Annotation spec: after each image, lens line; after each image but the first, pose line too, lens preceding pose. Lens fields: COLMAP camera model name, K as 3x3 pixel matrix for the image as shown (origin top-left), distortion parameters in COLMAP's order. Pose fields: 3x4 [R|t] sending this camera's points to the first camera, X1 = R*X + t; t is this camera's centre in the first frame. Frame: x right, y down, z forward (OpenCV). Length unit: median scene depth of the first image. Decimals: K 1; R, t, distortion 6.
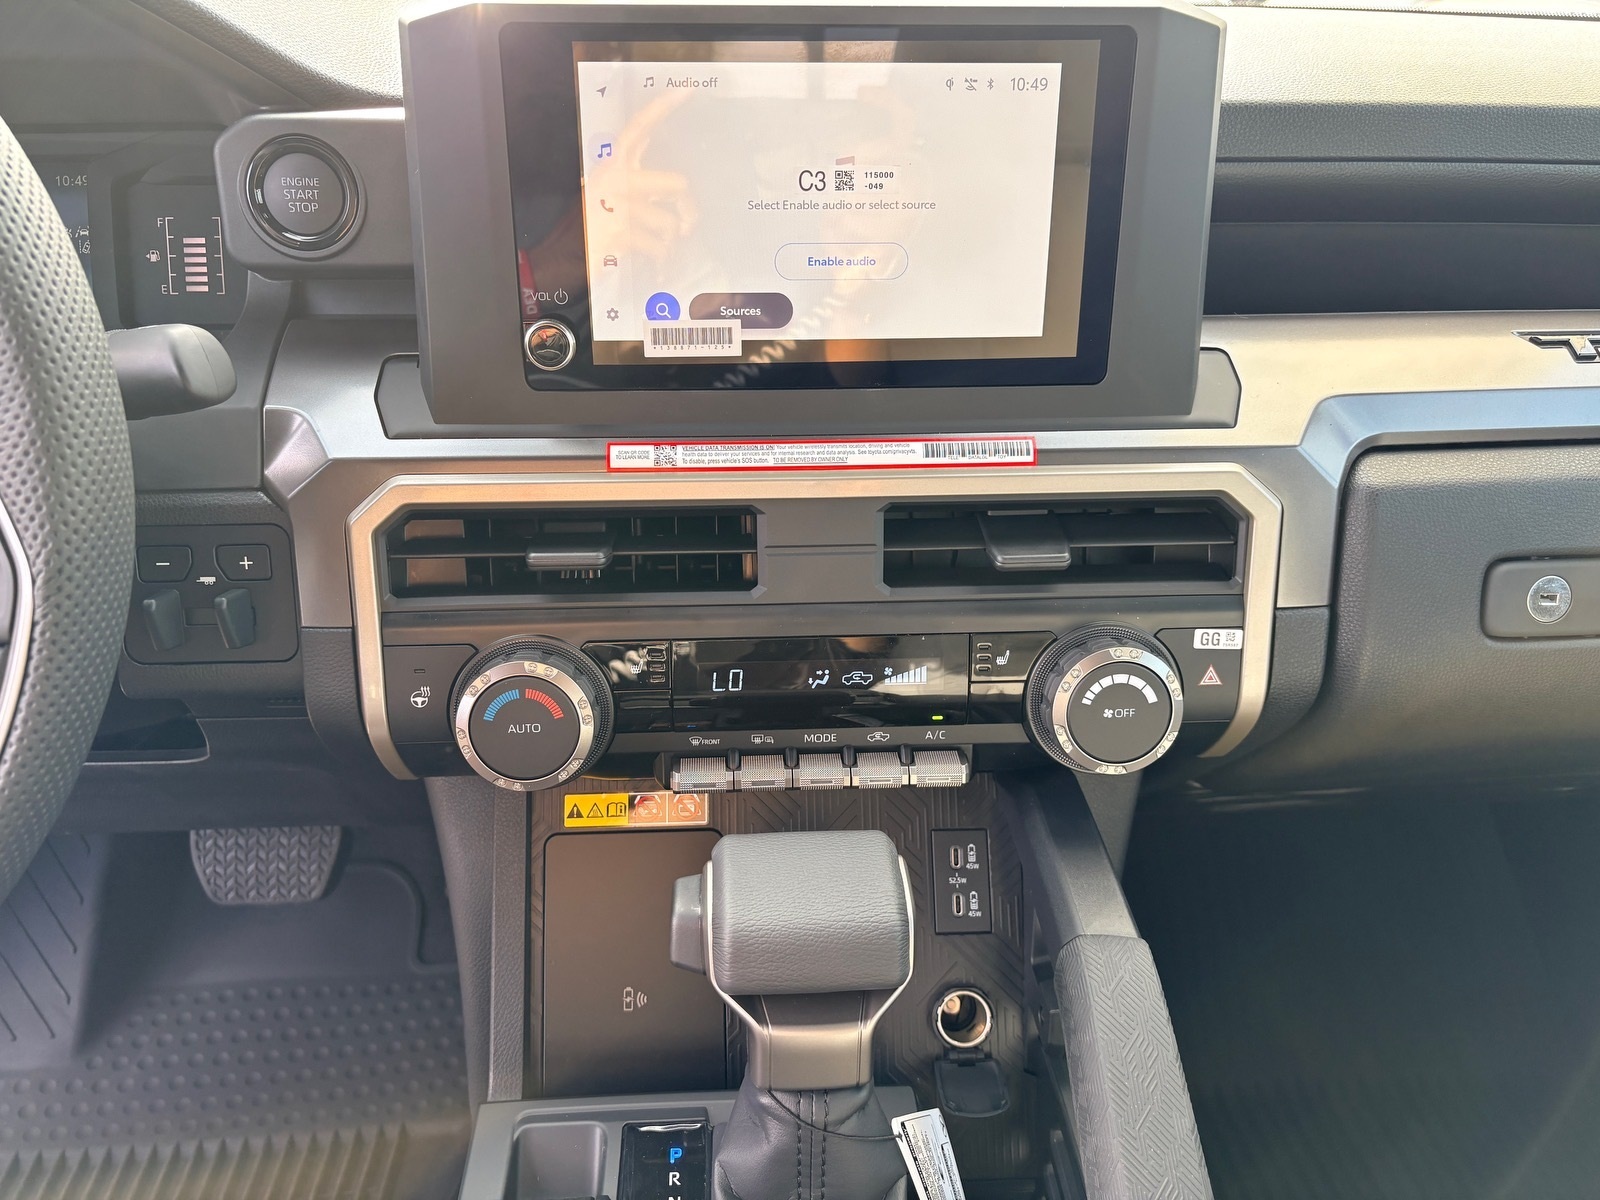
lens RADIAL K [[1223.5, 0, 784.0], [0, 1223.5, 595.0], [0, 0, 1]] dist [0.033230, -0.041467]
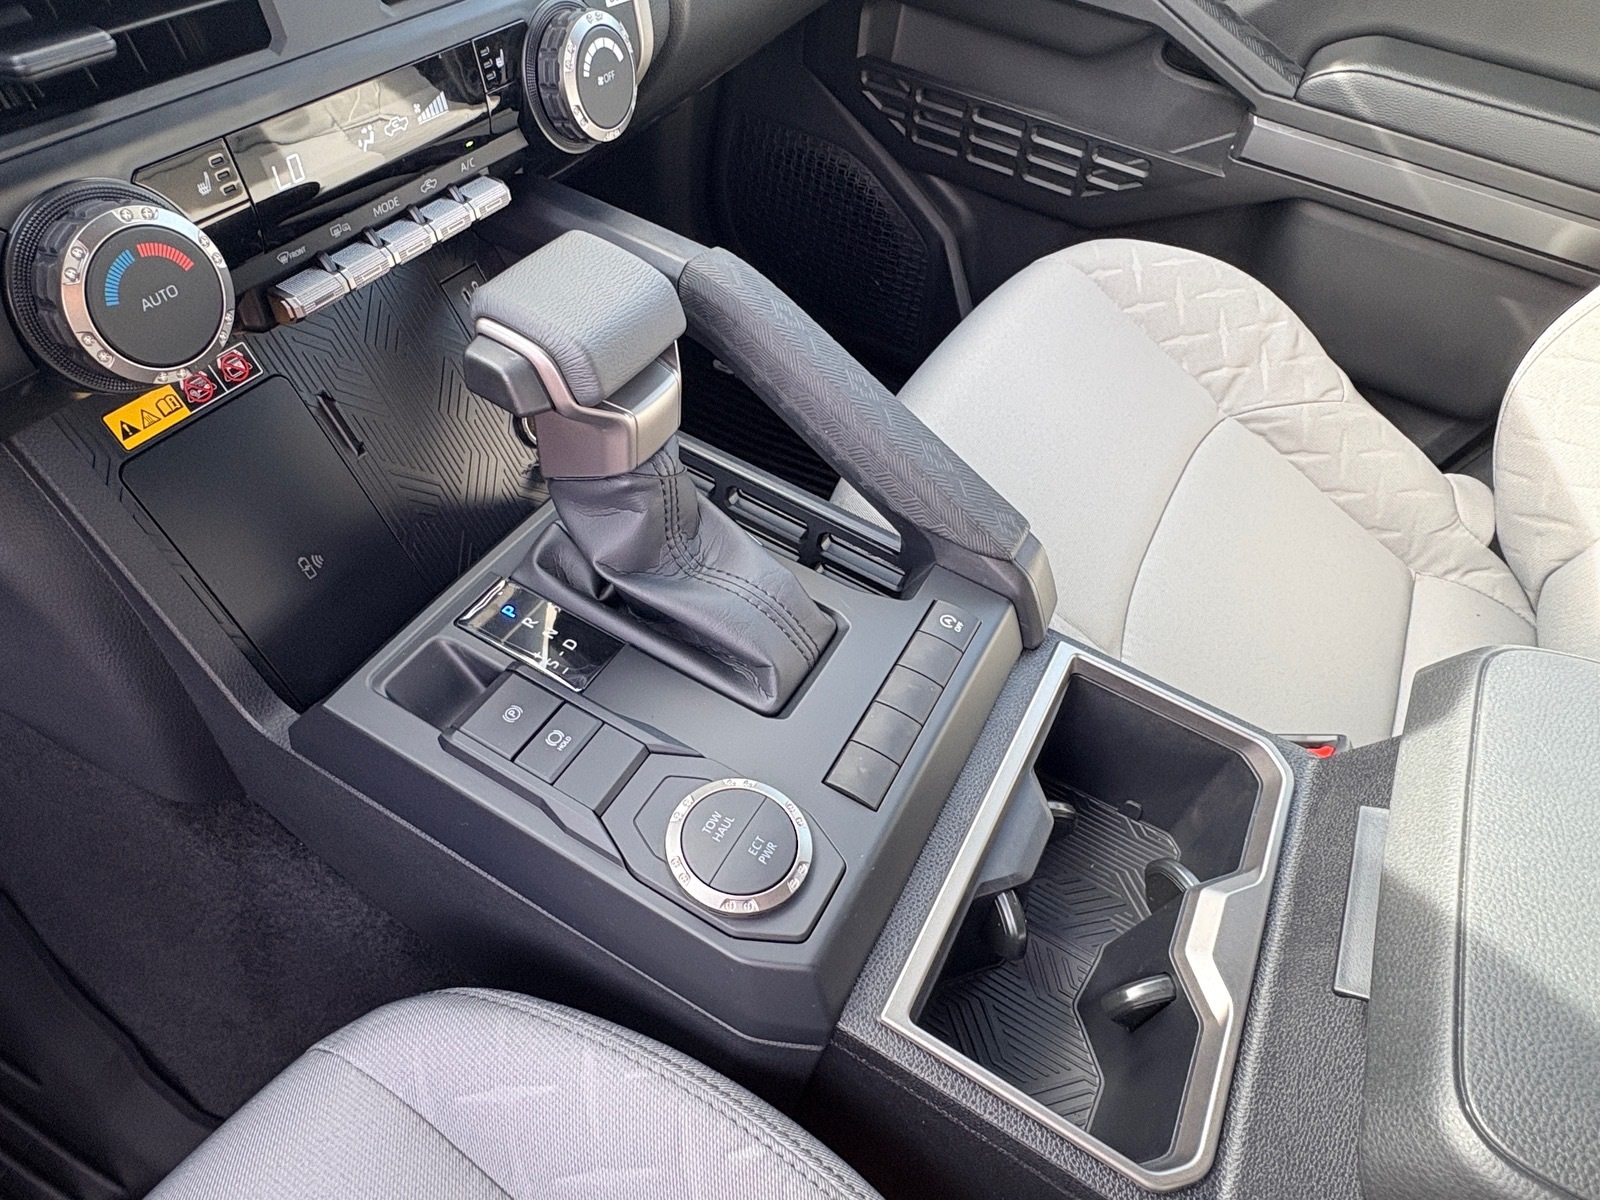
lens RADIAL K [[1007.9, 0, 761.1], [0, 1007.9, 580.4], [0, 0, 1]] dist [-0.009574, 0.007150]
pose [[0.536560, -0.580655, 0.612326, -0.487913], [0.274020, 0.806189, 0.524378, 0.021753], [-0.798133, -0.113571, 0.591680, 0.278166]]
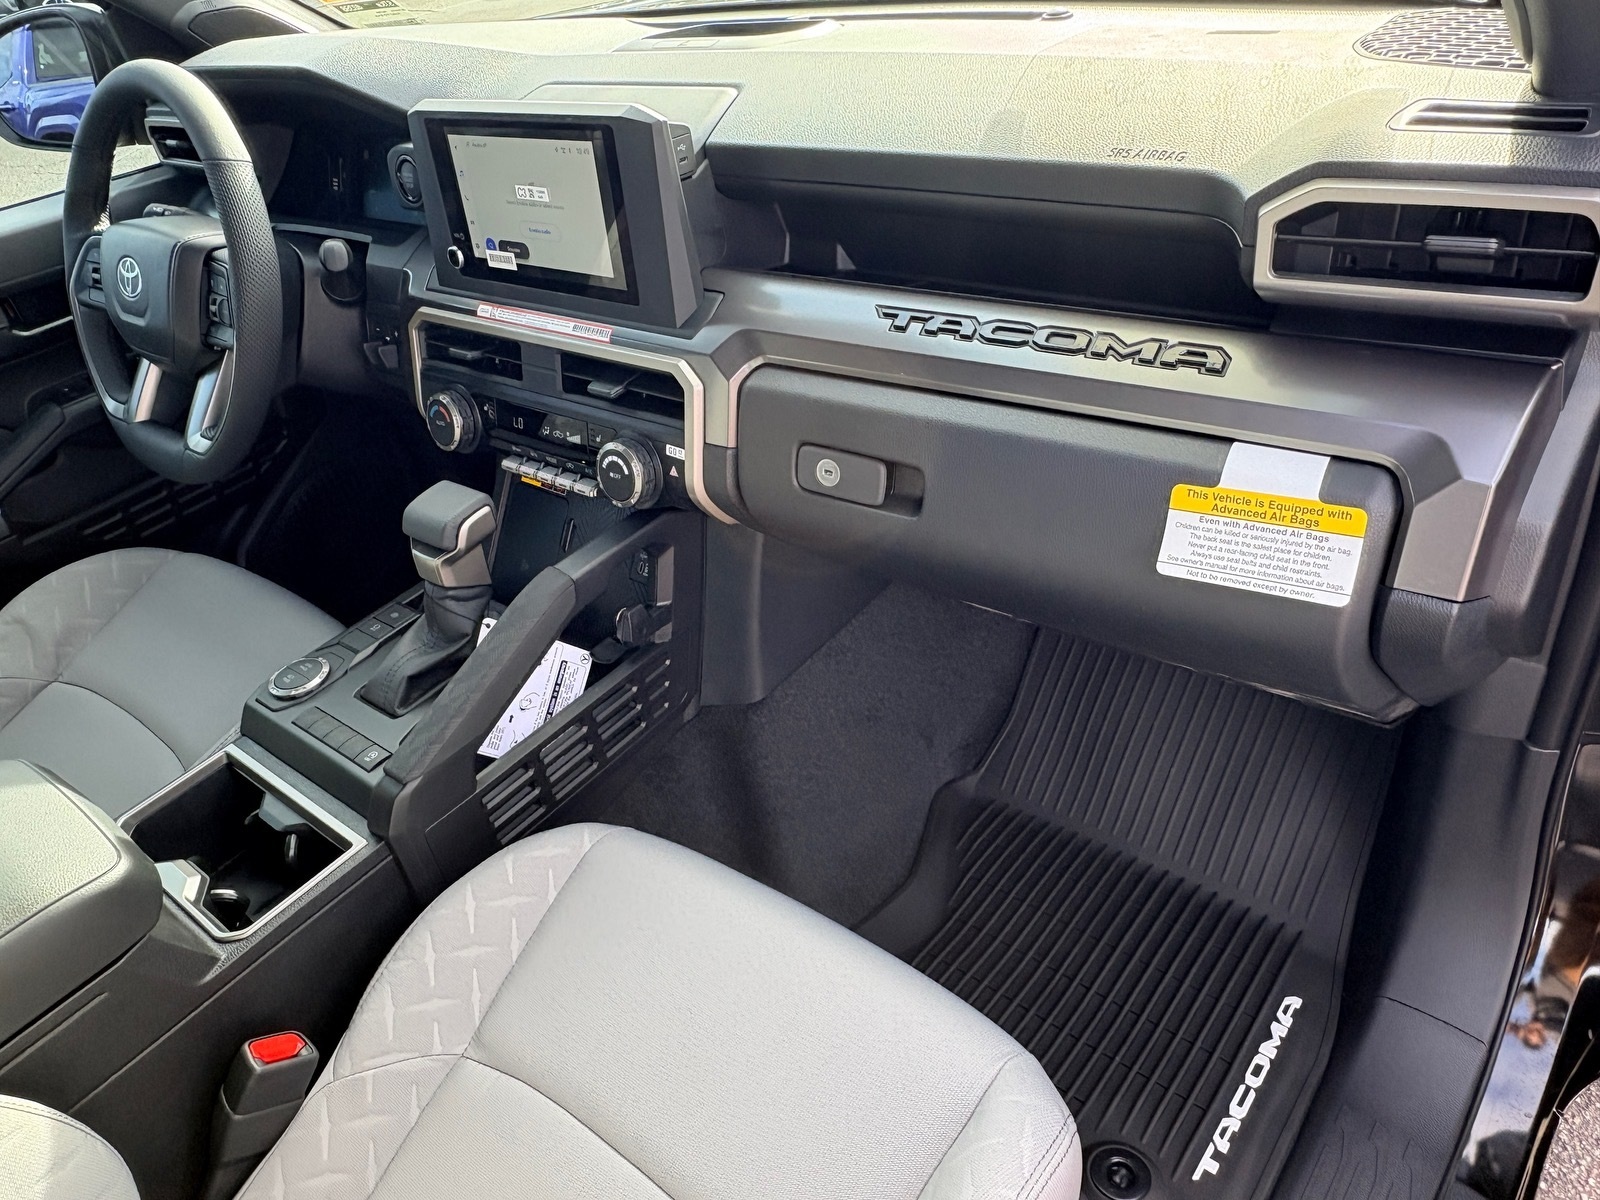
lens RADIAL K [[1133.3, 0, 774.7], [0, 1133.3, 582.0], [0, 0, 1]] dist [0.010011, -0.014916]
pose [[0.723147, 0.287531, -0.628000, 1.653251], [-0.155313, 0.953639, 0.257782, -0.251526], [0.673005, -0.088878, 0.734278, -0.191636]]
